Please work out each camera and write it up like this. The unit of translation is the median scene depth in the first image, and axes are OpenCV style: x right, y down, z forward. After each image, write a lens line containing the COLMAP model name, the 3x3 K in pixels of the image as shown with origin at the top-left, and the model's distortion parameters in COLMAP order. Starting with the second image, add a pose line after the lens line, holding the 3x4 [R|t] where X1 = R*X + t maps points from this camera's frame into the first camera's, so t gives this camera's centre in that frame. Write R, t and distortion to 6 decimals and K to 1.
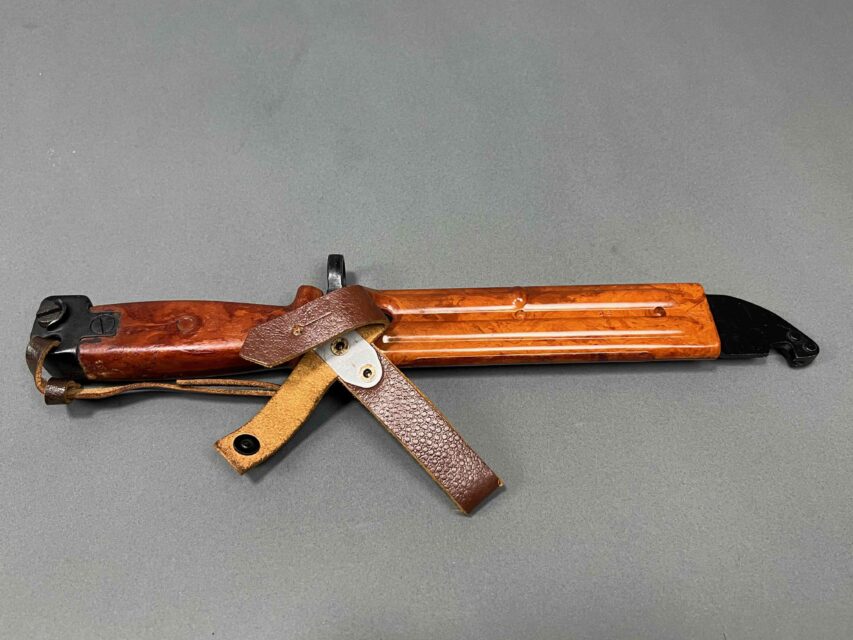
lens RADIAL K [[688.4, 0, 424.5], [0, 688.4, 315.6], [0, 0, 1]] dist [0.117269, -0.316656]
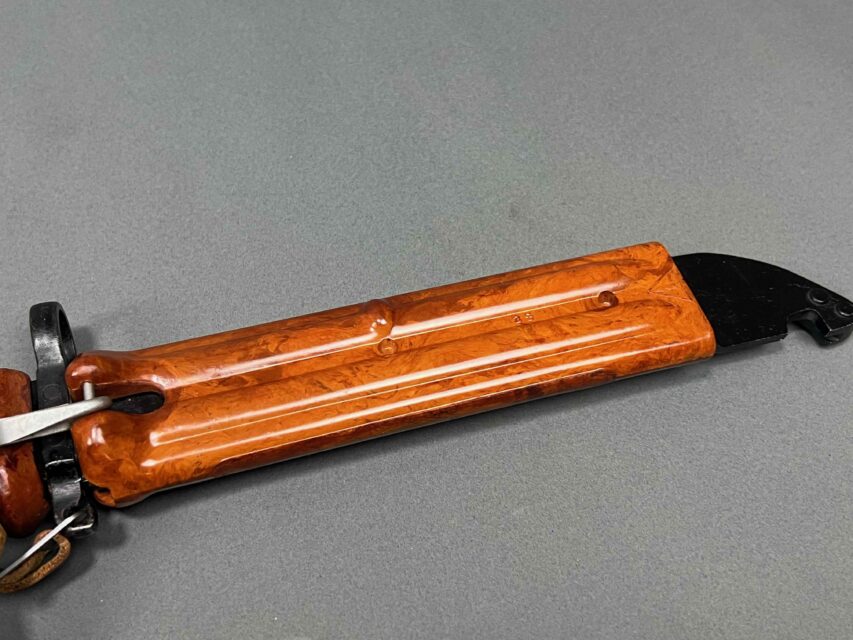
lens RADIAL K [[1006.7, 0, 426.5], [0, 1006.7, 320.0], [0, 0, 1]] dist [0.216945, -0.658967]
pose [[0.967222, -0.186988, 0.171805, 0.028659], [0.190974, 0.981571, -0.006821, -0.011497], [-0.167363, 0.039408, 0.985107, 0.150731]]
